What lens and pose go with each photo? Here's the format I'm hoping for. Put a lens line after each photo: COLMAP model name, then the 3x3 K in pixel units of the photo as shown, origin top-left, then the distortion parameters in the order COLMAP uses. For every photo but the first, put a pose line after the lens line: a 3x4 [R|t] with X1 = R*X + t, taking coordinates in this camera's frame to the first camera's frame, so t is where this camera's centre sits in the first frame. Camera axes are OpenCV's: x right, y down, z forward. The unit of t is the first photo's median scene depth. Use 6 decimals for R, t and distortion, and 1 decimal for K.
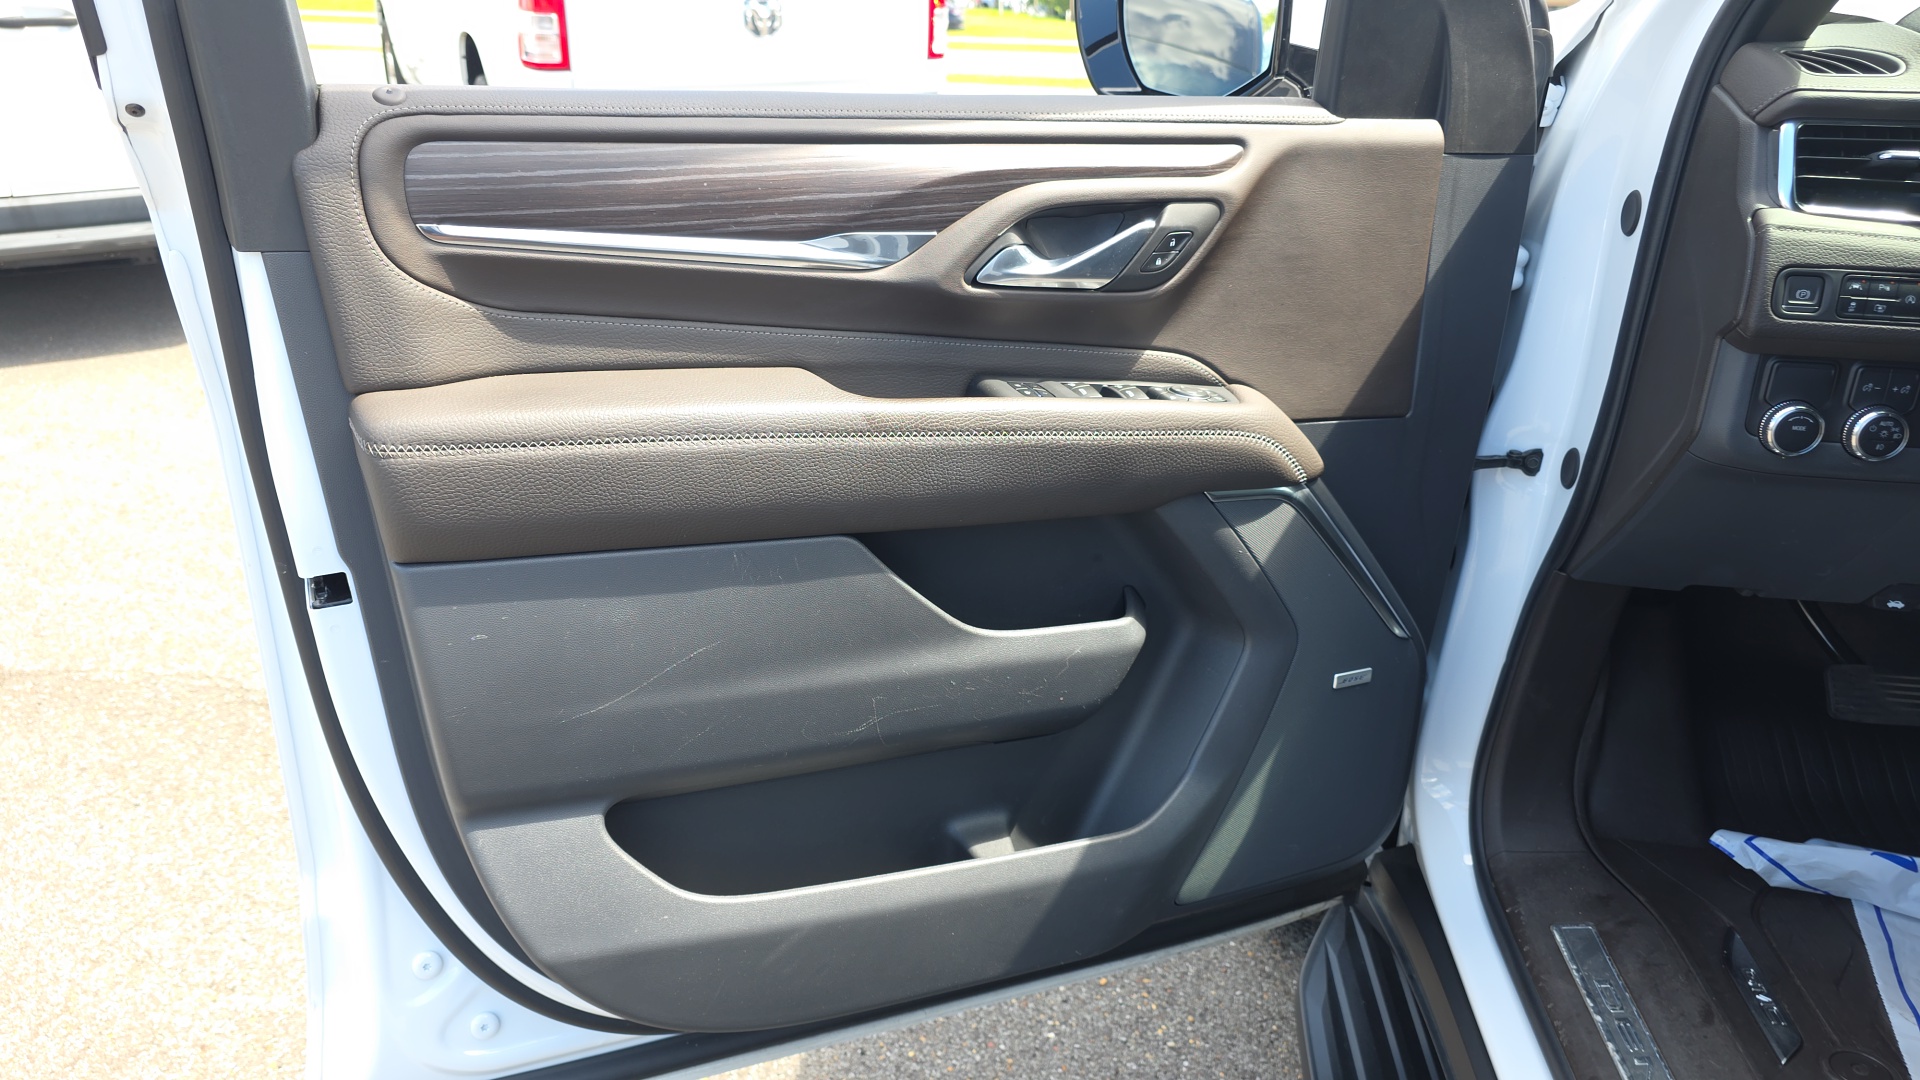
lens RADIAL K [[1287.4, 0, 935.0], [0, 1287.4, 547.9], [0, 0, 1]] dist [0.044087, -0.053094]
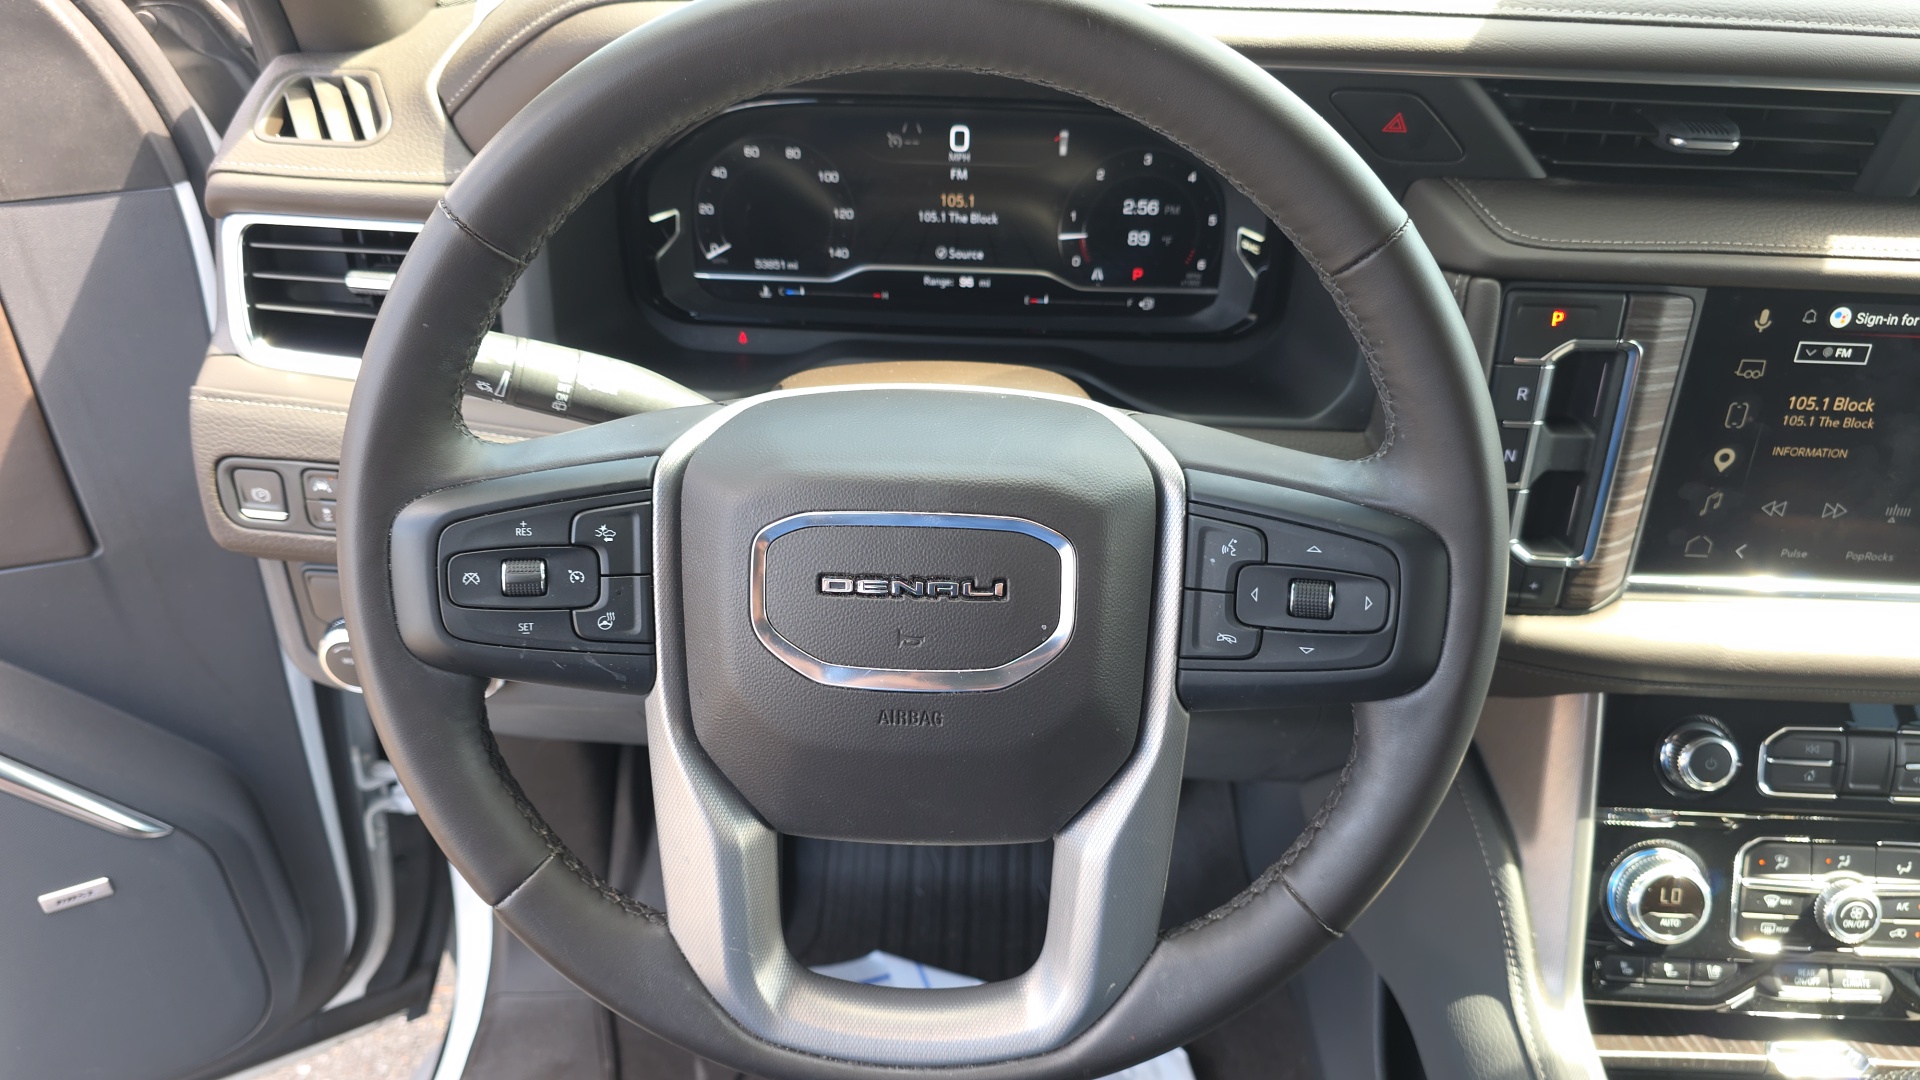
lens RADIAL K [[1300.6, 0, 963.9], [0, 1300.6, 569.9], [0, 0, 1]] dist [0.039436, -0.049636]
pose [[0.996912, -0.043149, 0.065611, 0.960005], [0.027614, 0.974775, 0.221474, -0.289861], [-0.073513, -0.218978, 0.972957, 0.304536]]
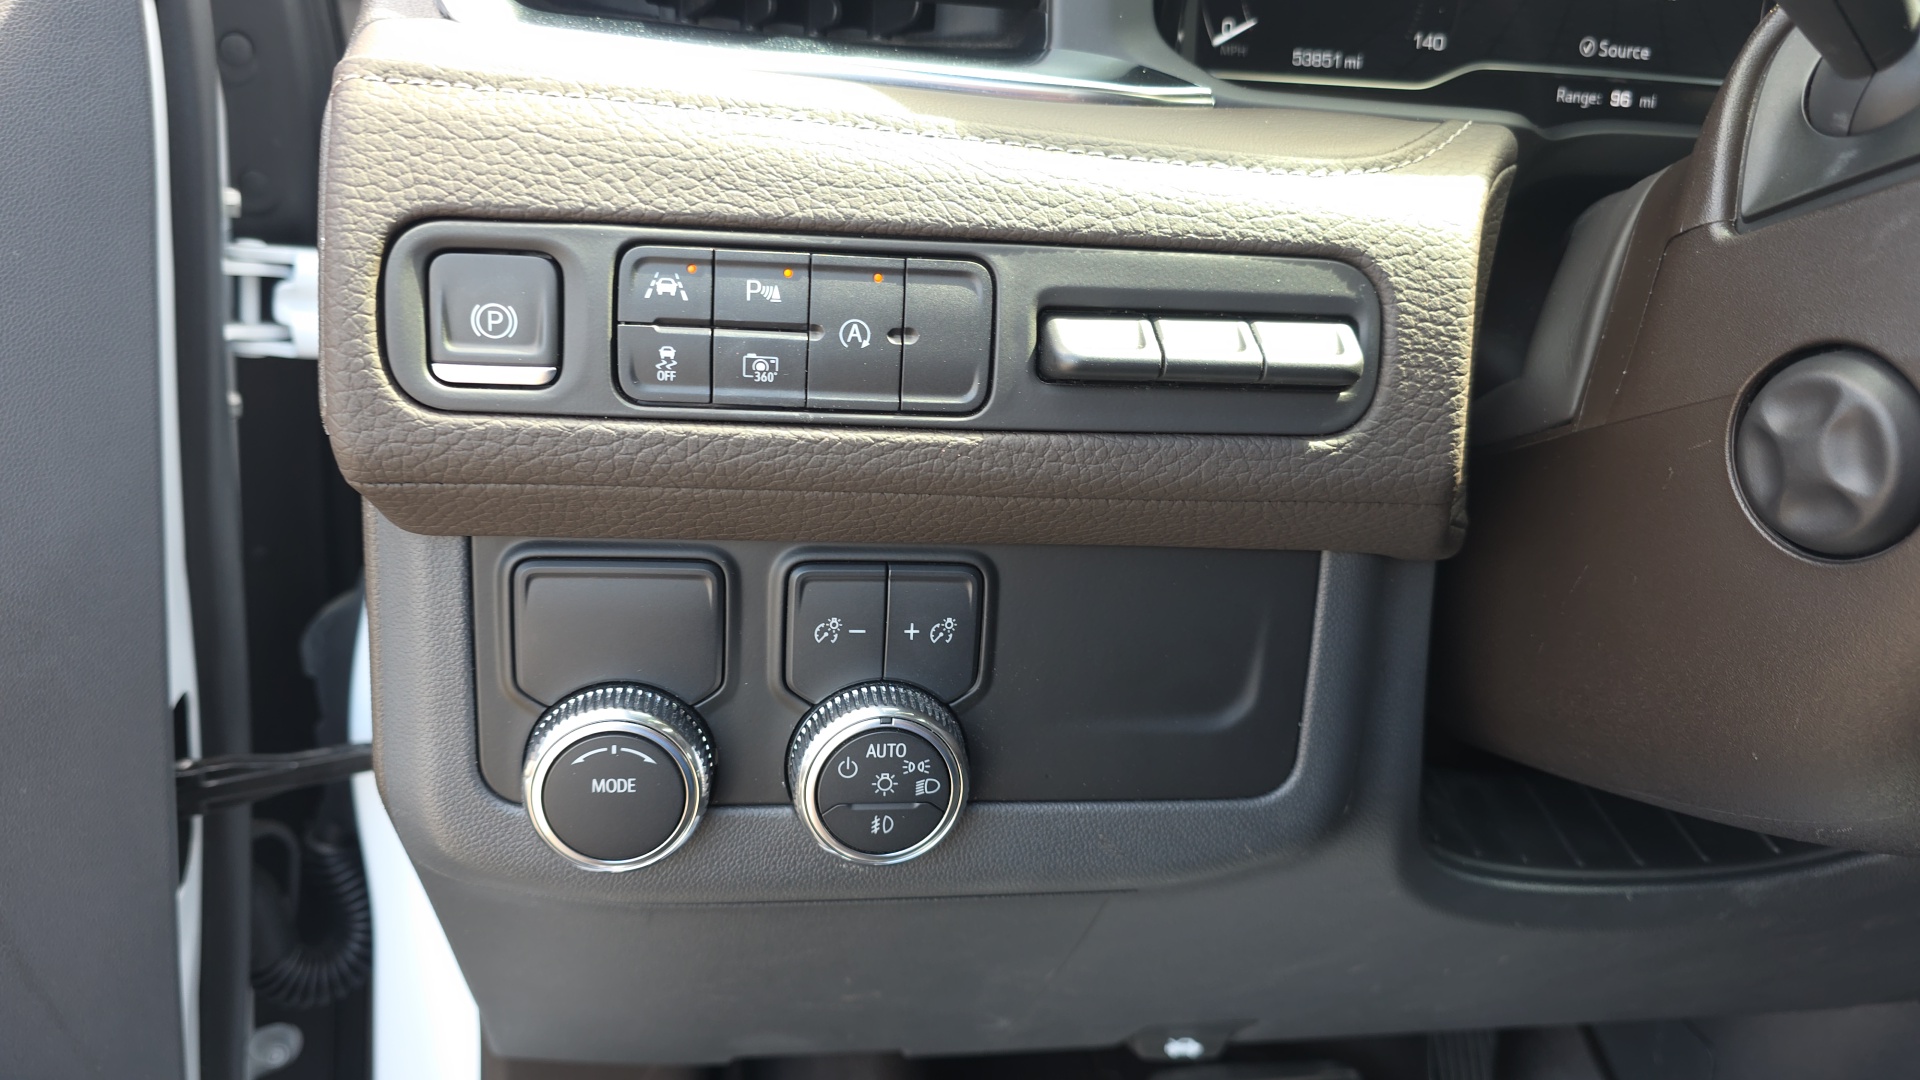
lens RADIAL K [[1337.4, 0, 960.0], [0, 1337.4, 540.0], [0, 0, 1]] dist [0.008376, -0.030783]
pose [[0.958344, -0.051361, 0.280960, 0.665505], [0.072503, 0.995223, -0.065375, -0.122502], [-0.276260, 0.083022, 0.957490, 0.697299]]
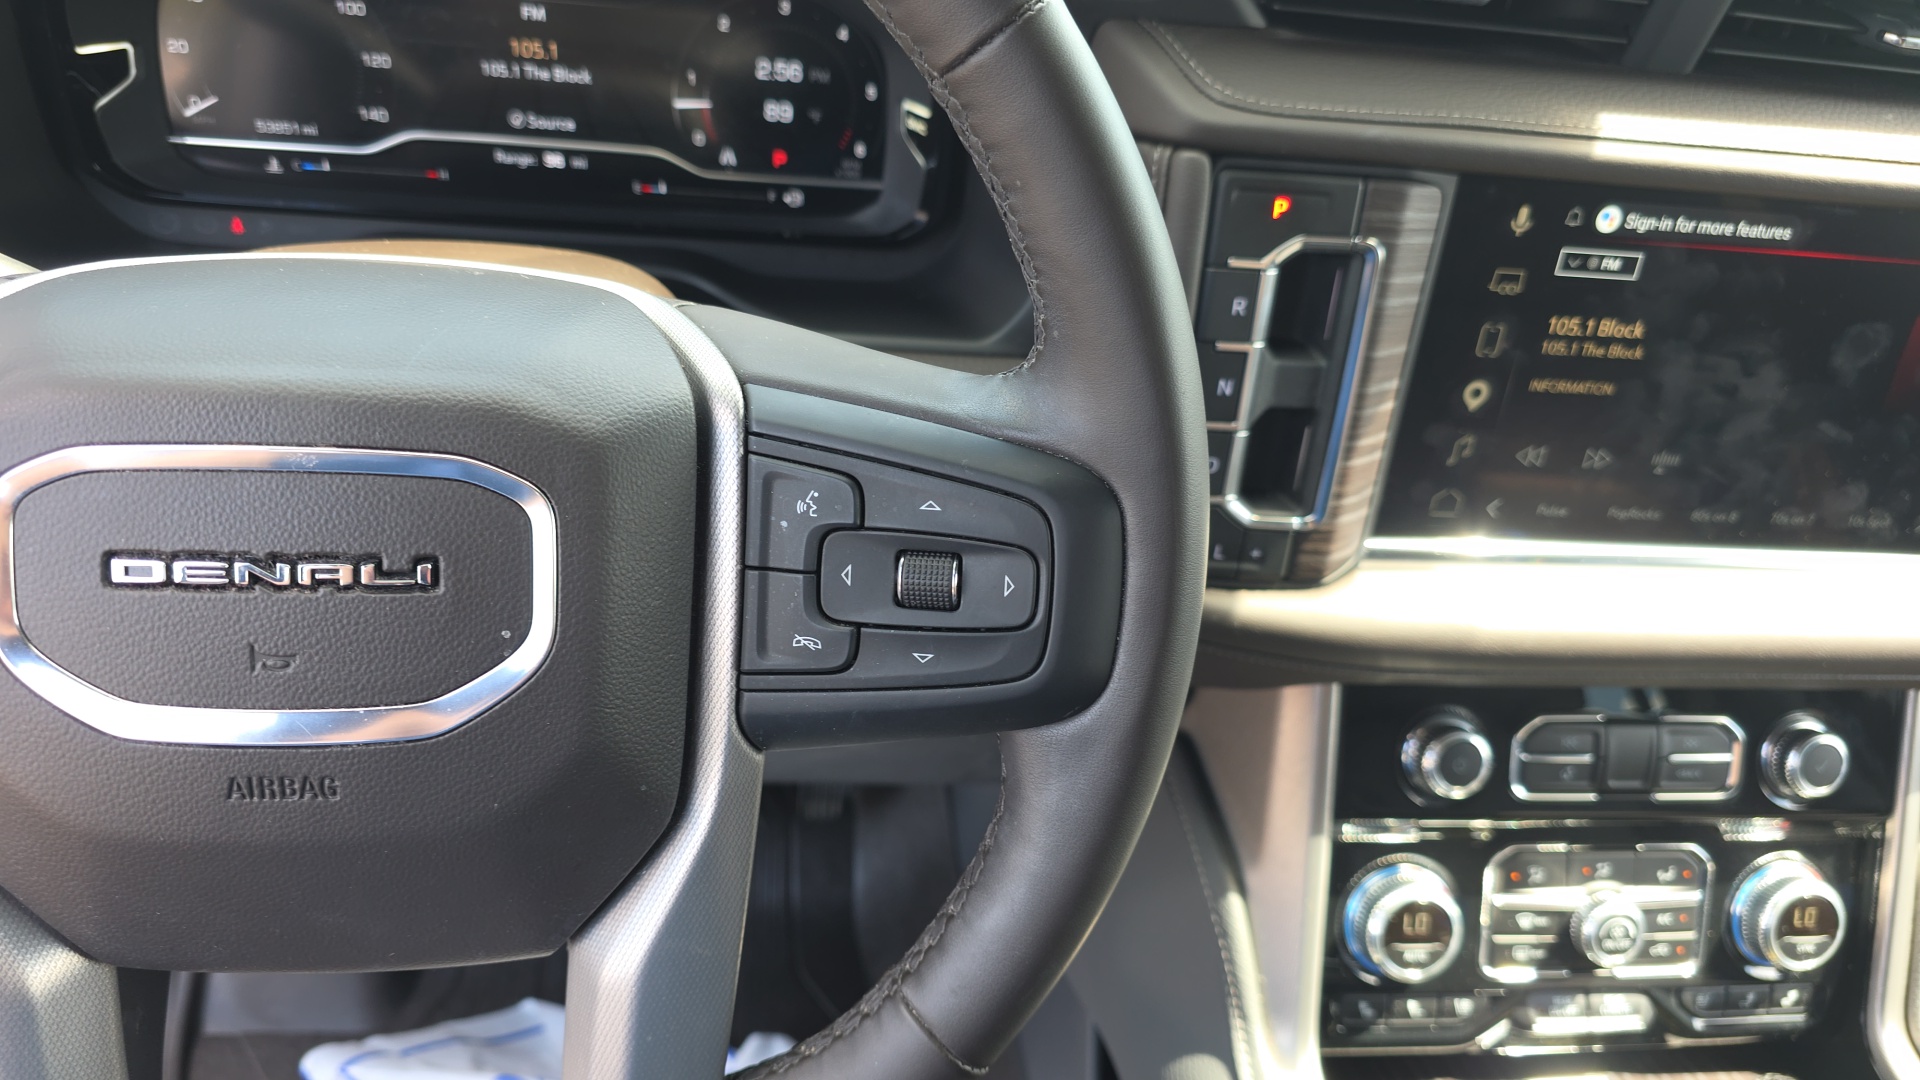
lens RADIAL K [[1324.0, 0, 946.3], [0, 1324.0, 550.5], [0, 0, 1]] dist [0.032307, -0.060211]
pose [[0.971129, -0.055279, 0.232061, 1.038954], [-0.000582, 0.972229, 0.234030, -0.256242], [-0.238553, -0.227408, 0.944128, 0.440092]]
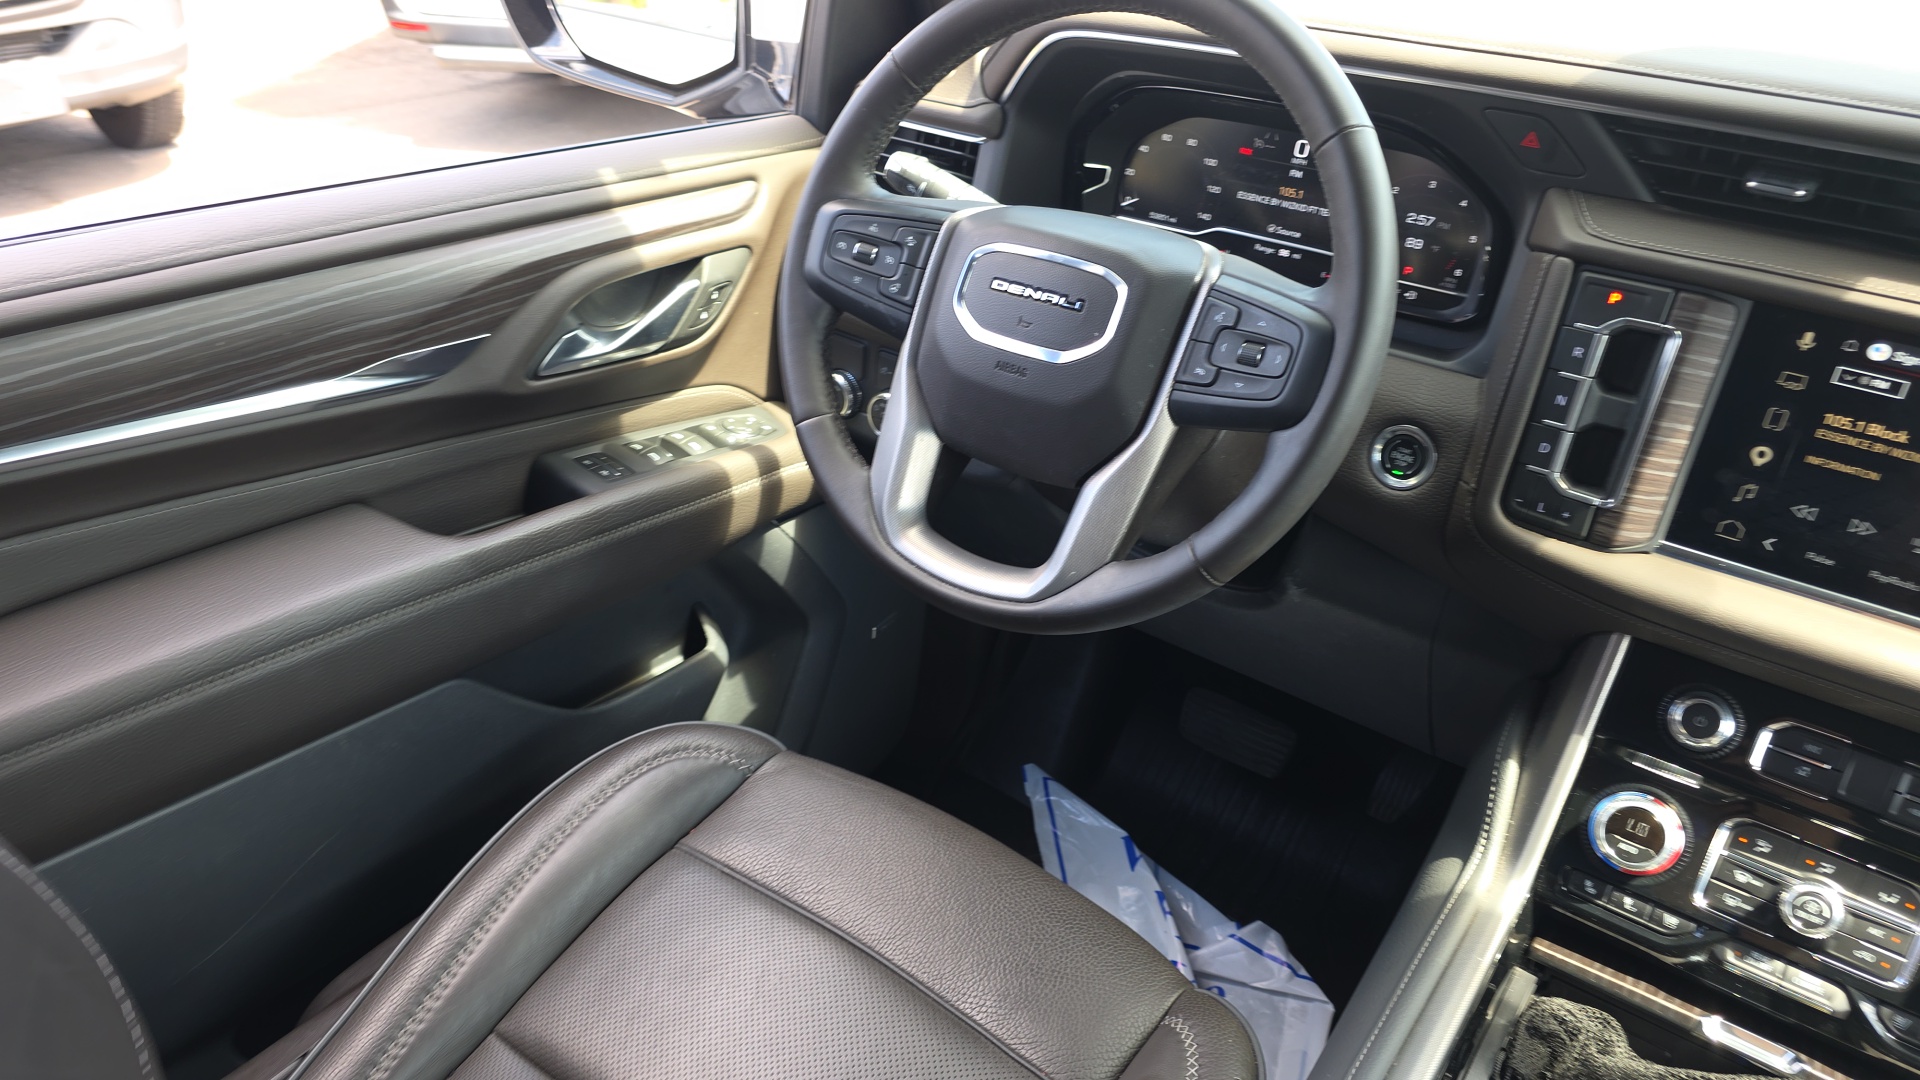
lens RADIAL K [[1282.8, 0, 956.9], [0, 1282.8, 554.5], [0, 0, 1]] dist [0.055474, -0.058647]
pose [[0.871450, 0.272988, -0.407496, 1.268625], [-0.235652, 0.961660, 0.140280, -0.140622], [0.430167, -0.026220, 0.902368, 0.036063]]
